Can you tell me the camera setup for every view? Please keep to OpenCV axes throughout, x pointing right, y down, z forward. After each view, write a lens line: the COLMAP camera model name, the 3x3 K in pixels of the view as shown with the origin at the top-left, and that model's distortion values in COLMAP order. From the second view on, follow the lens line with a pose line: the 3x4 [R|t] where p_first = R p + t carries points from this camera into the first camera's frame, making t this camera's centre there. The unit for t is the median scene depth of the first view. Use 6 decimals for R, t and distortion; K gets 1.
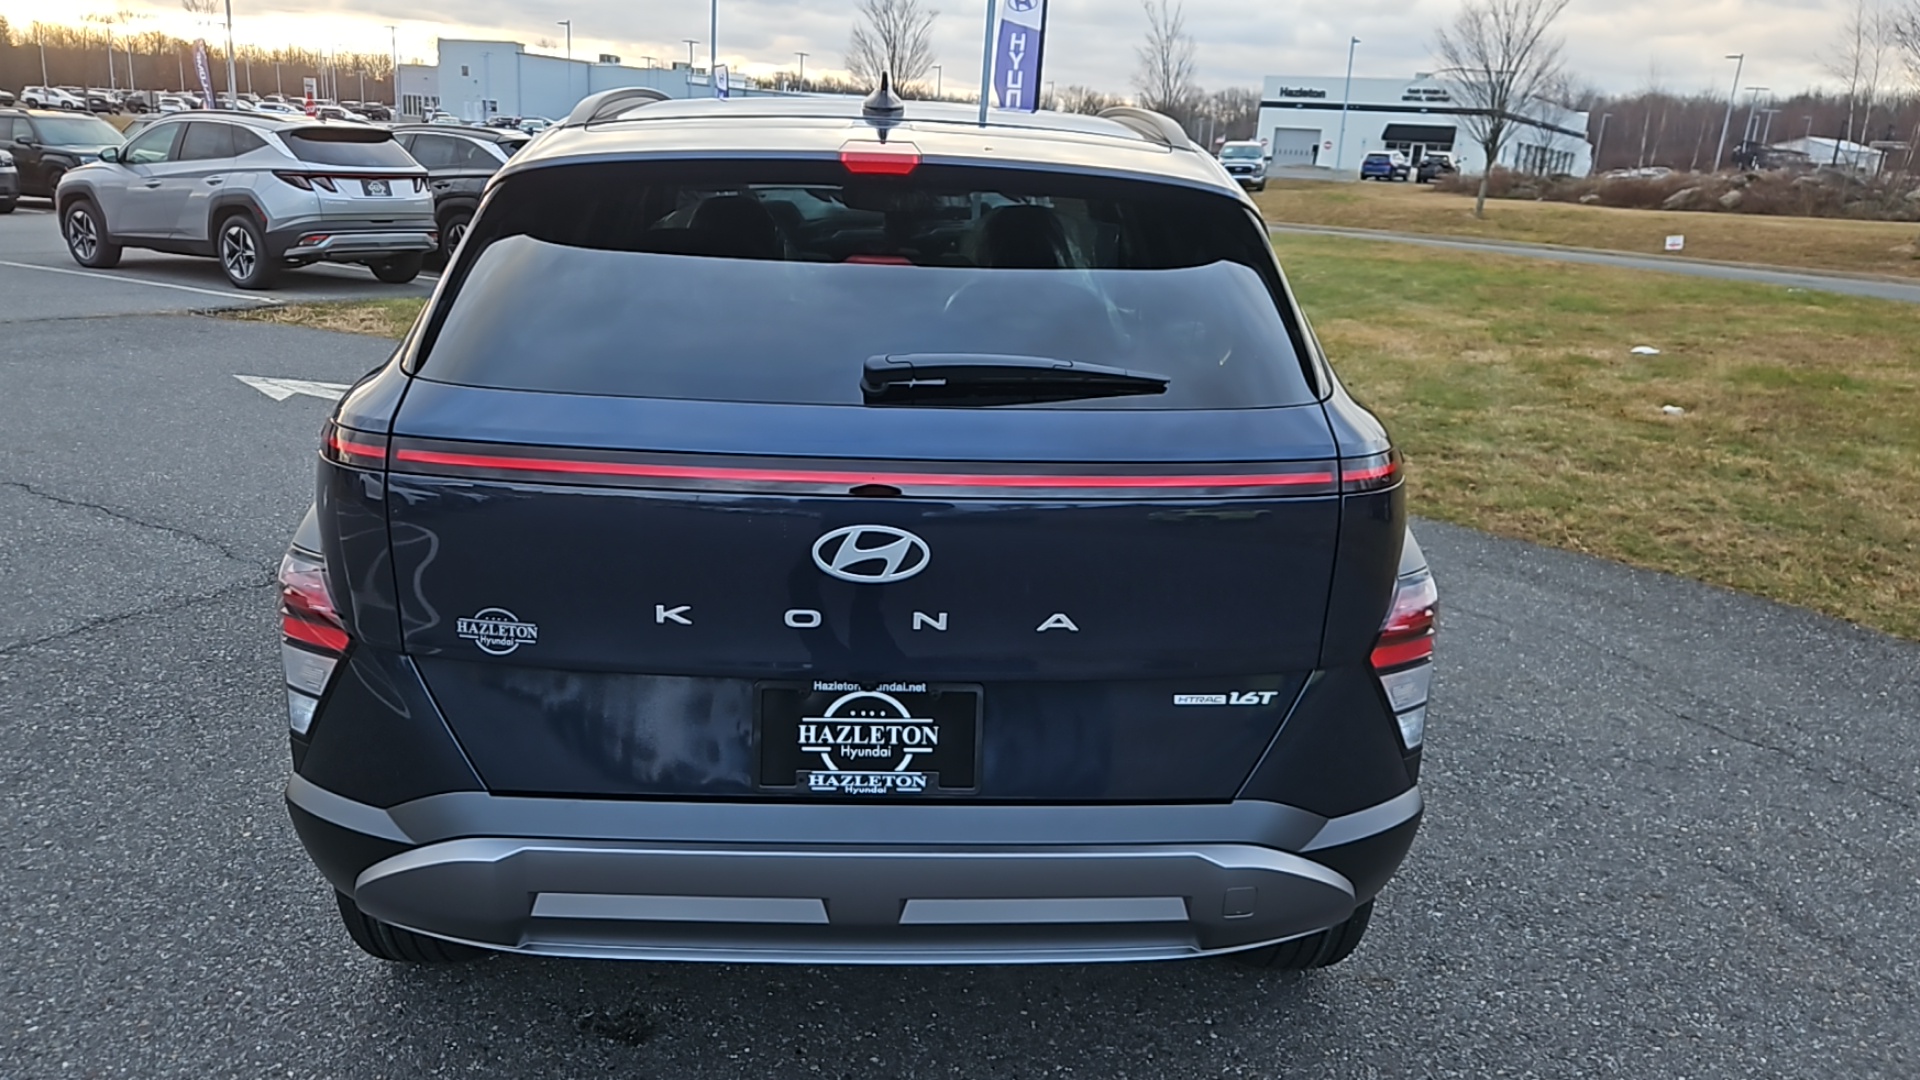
lens RADIAL K [[1405.1, 0, 949.6], [0, 1405.1, 546.0], [0, 0, 1]] dist [0.080788, -0.064503]
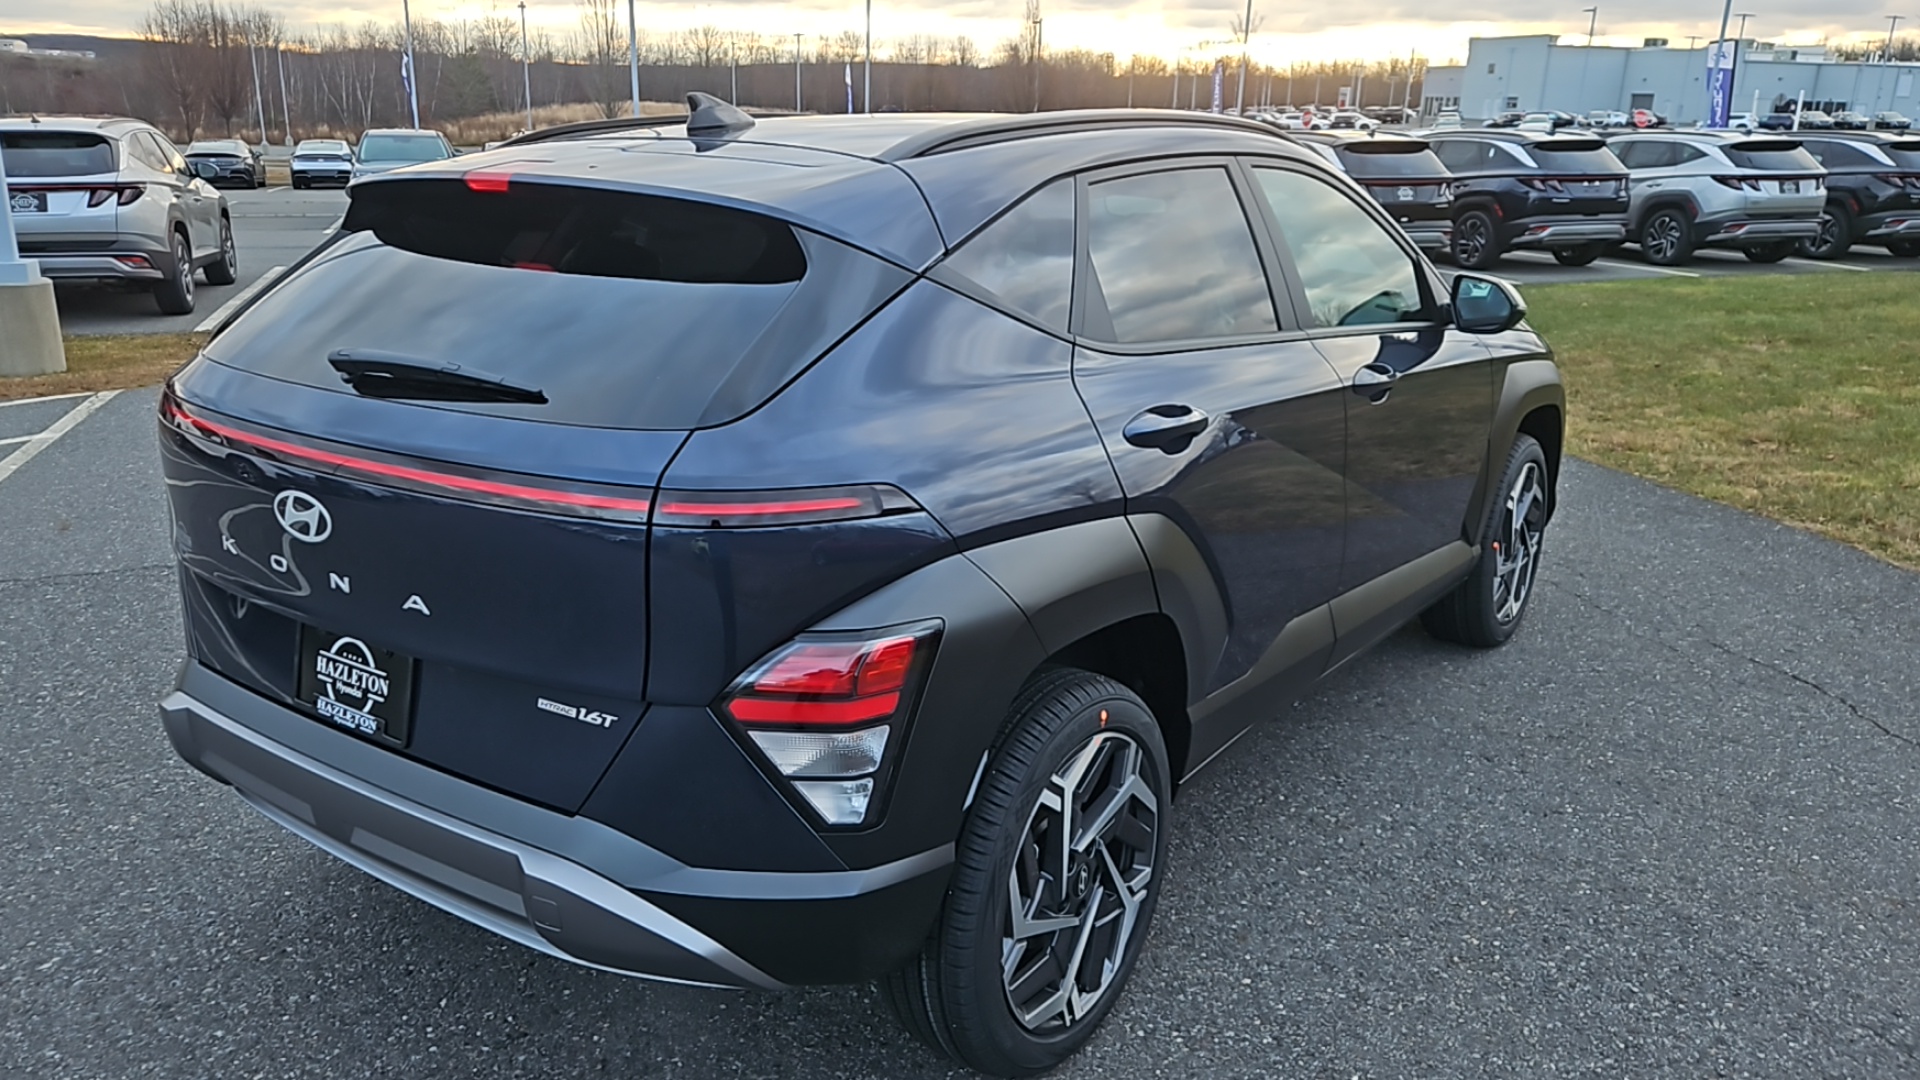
lens RADIAL K [[1405.1, 0, 949.6], [0, 1405.1, 546.0], [0, 0, 1]] dist [0.080788, -0.064503]
pose [[0.780407, 0.142920, -0.608719, 1.023040], [-0.142794, 0.988537, 0.049028, -0.098903], [0.608748, 0.048659, 0.791870, 0.366700]]
